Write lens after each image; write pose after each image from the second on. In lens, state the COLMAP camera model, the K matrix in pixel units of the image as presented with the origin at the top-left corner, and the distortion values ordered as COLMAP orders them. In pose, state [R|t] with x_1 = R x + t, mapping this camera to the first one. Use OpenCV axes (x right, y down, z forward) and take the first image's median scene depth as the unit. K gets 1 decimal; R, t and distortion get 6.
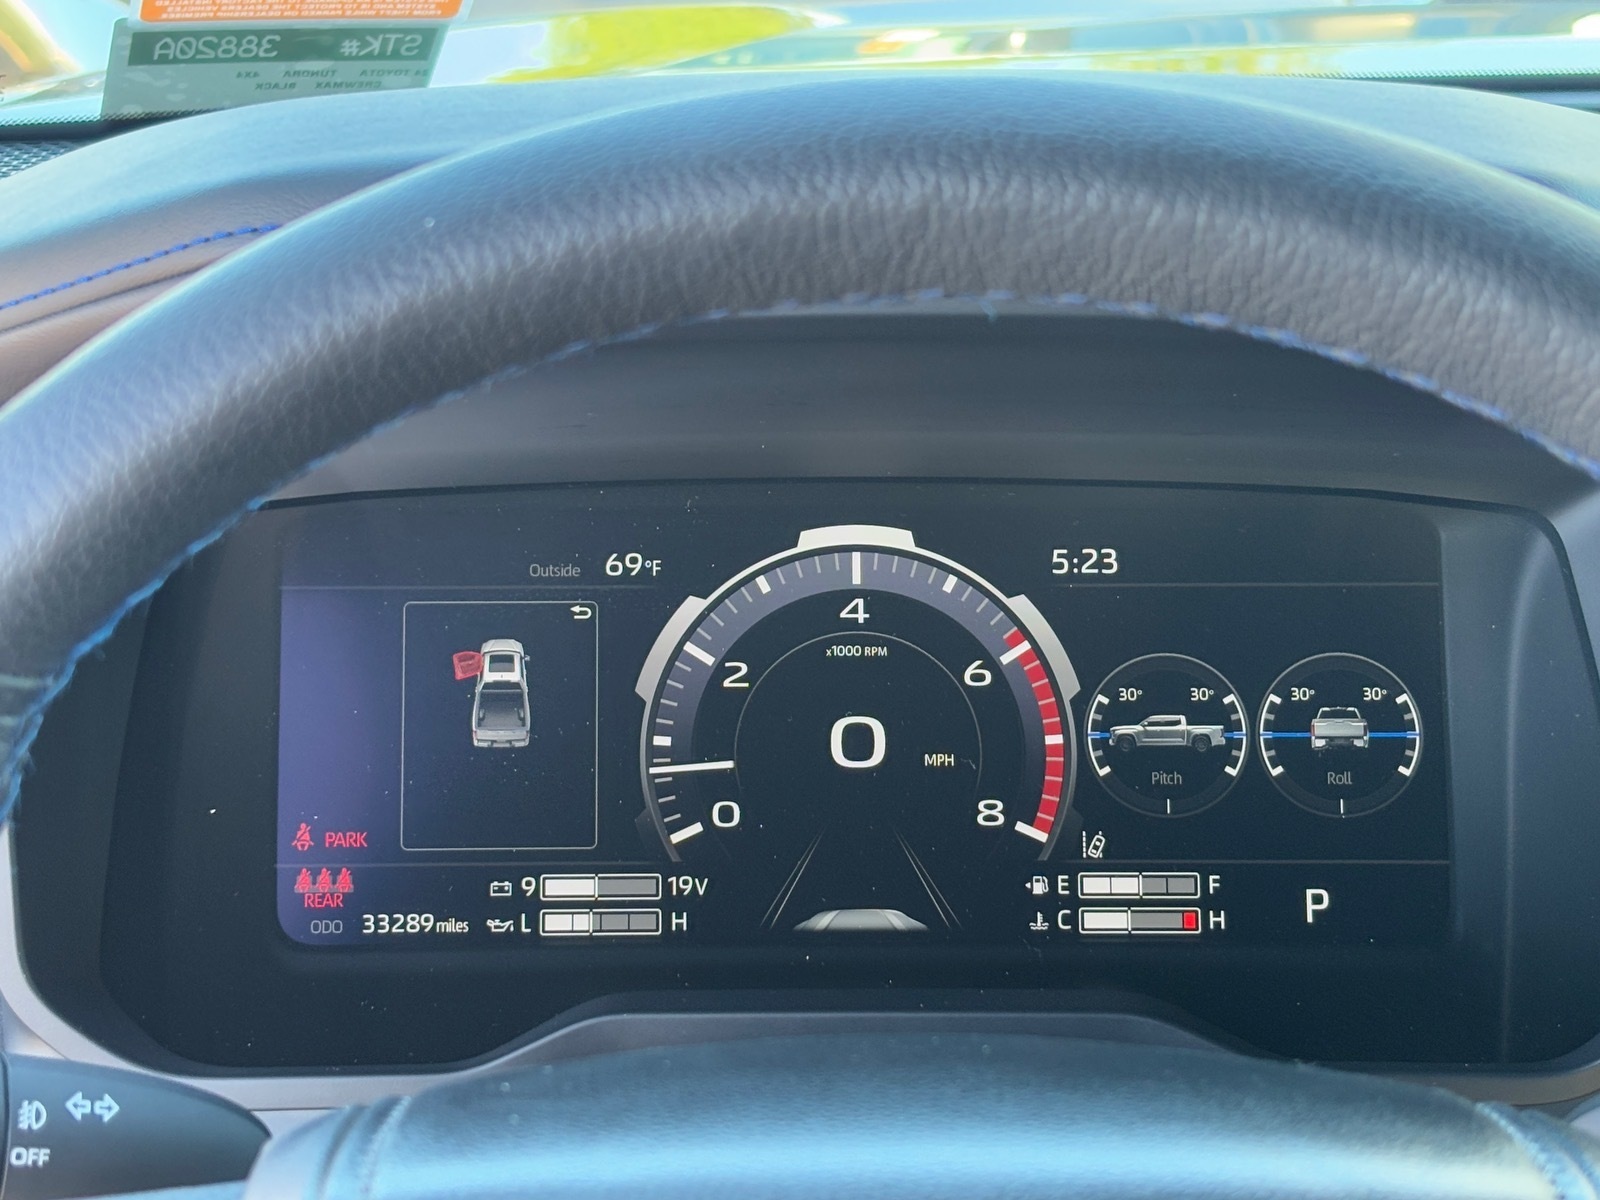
lens RADIAL K [[2855.0, 0, 758.0], [0, 2855.0, 600.8], [0, 0, 1]] dist [0.161152, -0.023370]
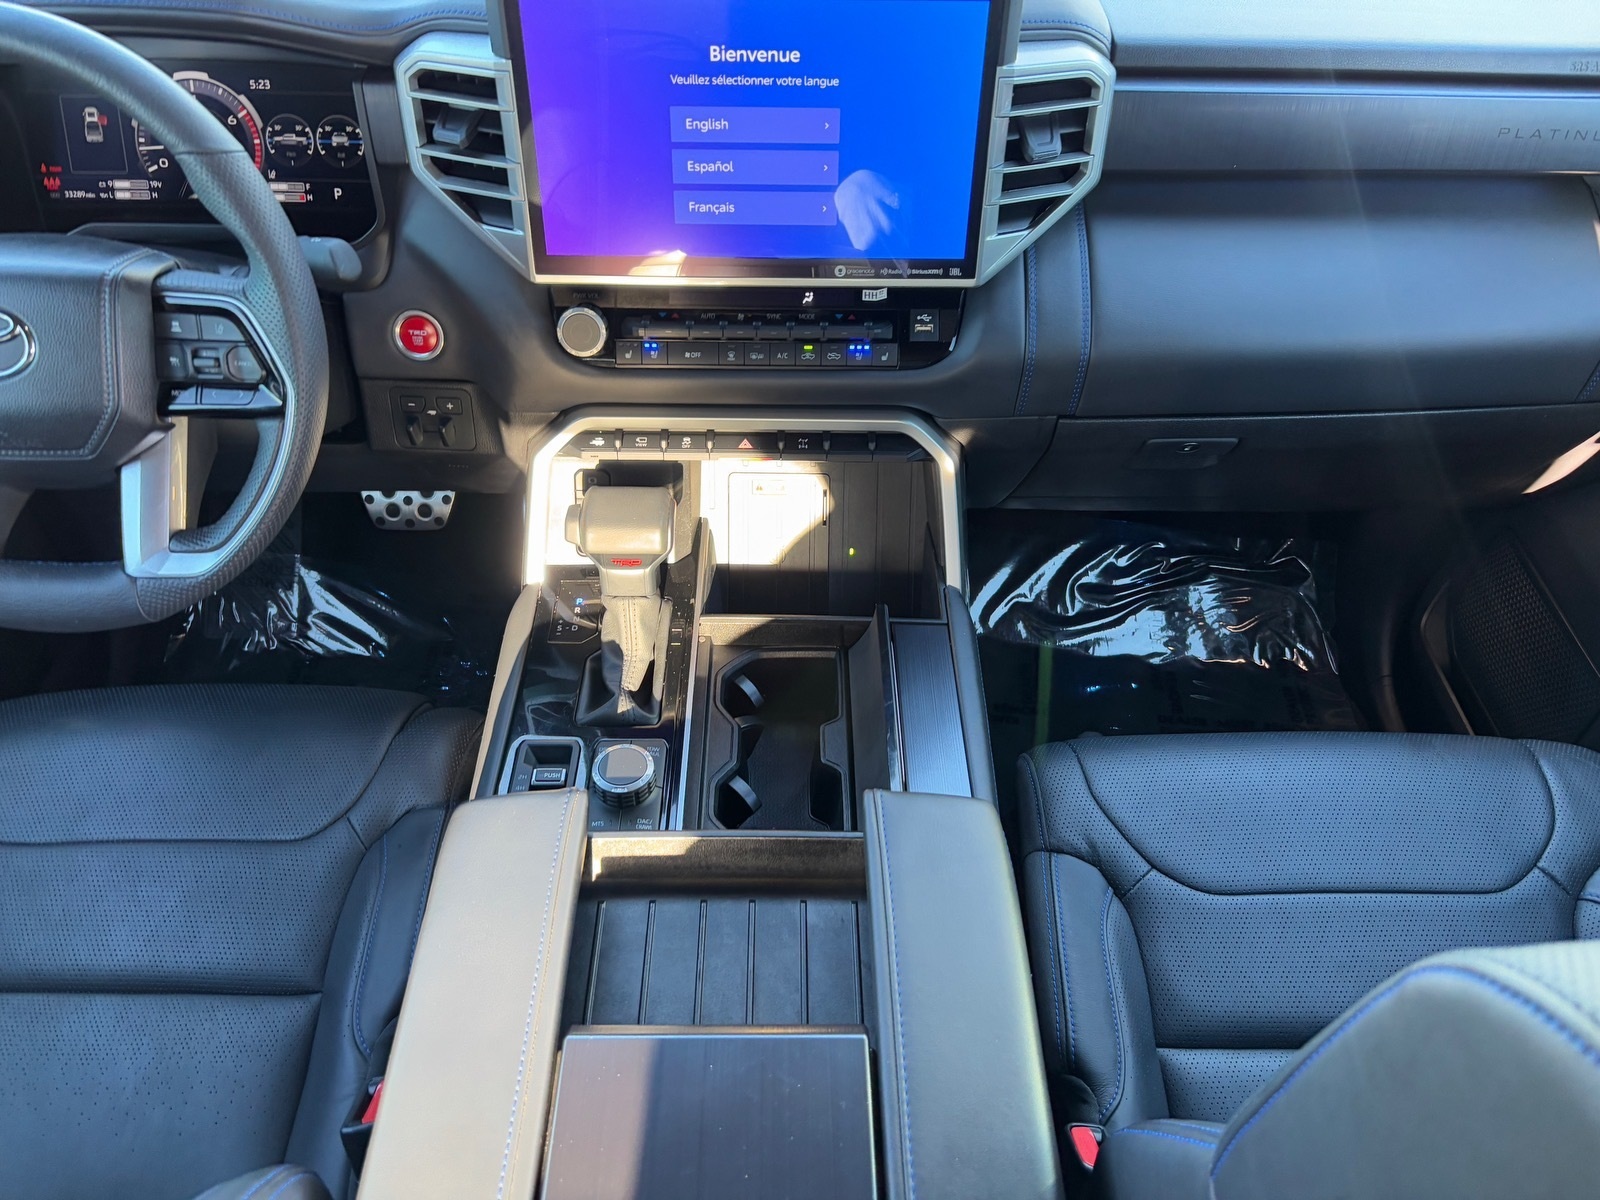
lens RADIAL K [[1231.8, 0, 798.2], [0, 1231.8, 609.3], [0, 0, 1]] dist [0.033841, -0.042283]
pose [[0.999865, 0.014193, 0.008271, 0.747361], [-0.016385, 0.897963, 0.439766, -0.112023], [-0.001186, -0.439843, 0.898074, -0.581304]]
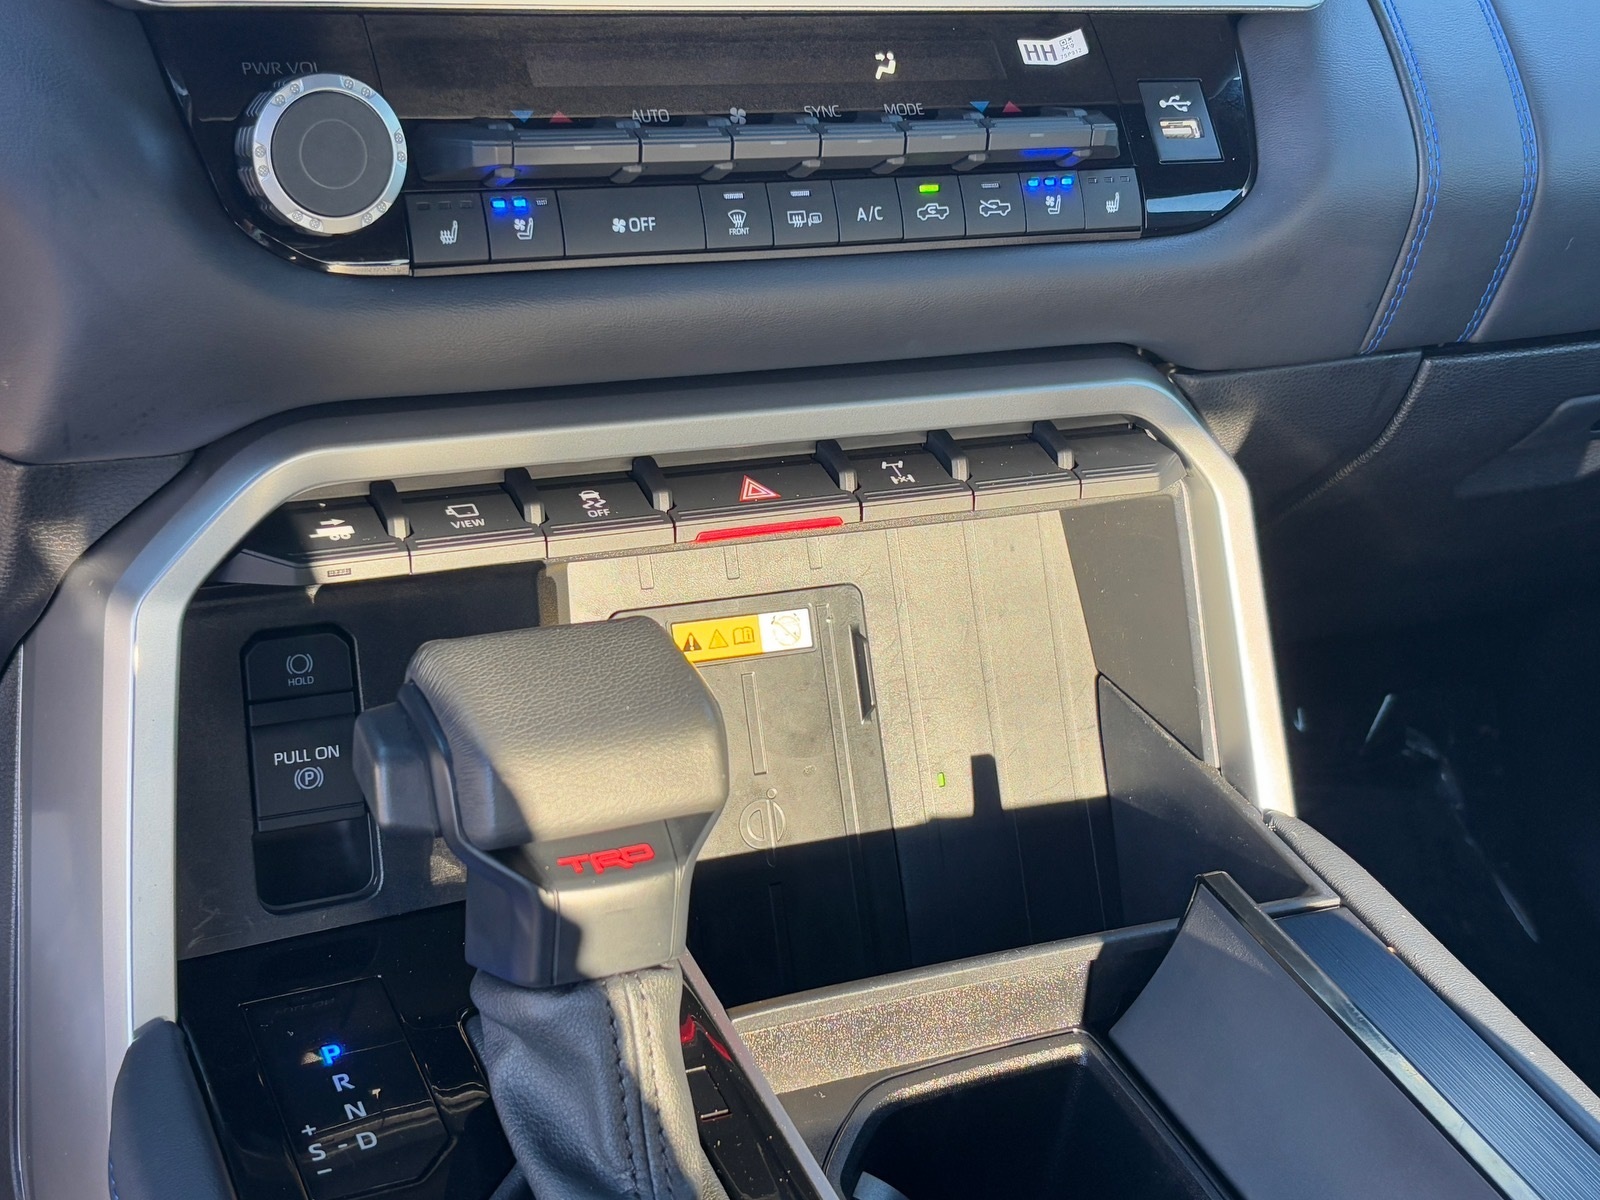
lens RADIAL K [[2147.0, 0, 775.7], [0, 2147.0, 610.5], [0, 0, 1]] dist [0.277400, -1.133871]
pose [[0.900665, -0.108479, 0.420755, 0.325824], [0.000348, 0.968514, 0.248958, 0.180370], [-0.434514, -0.224081, 0.872345, 0.023046]]
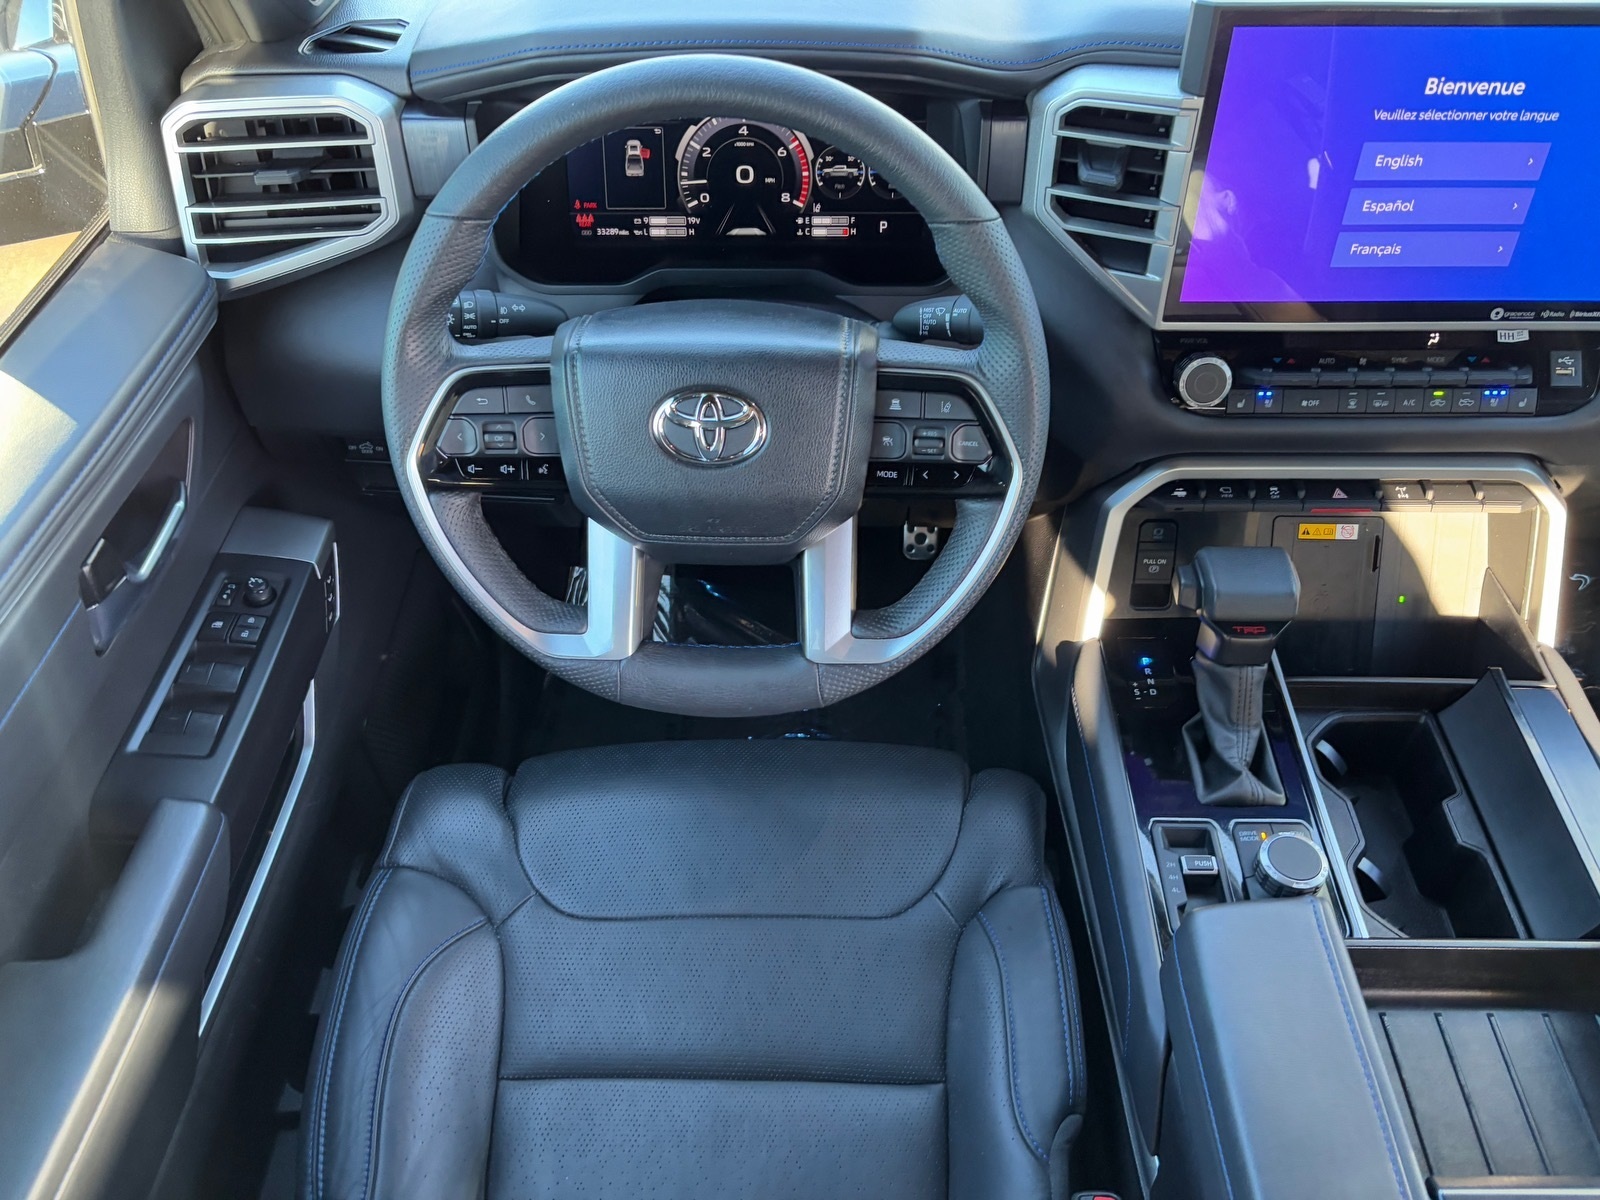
lens RADIAL K [[1231.8, 0, 798.2], [0, 1231.8, 609.3], [0, 0, 1]] dist [0.033841, -0.042283]
pose [[0.999551, 0.012715, -0.027118, 0.139513], [0.001691, 0.880018, 0.474938, -0.181917], [0.029903, -0.474771, 0.879601, -0.463711]]
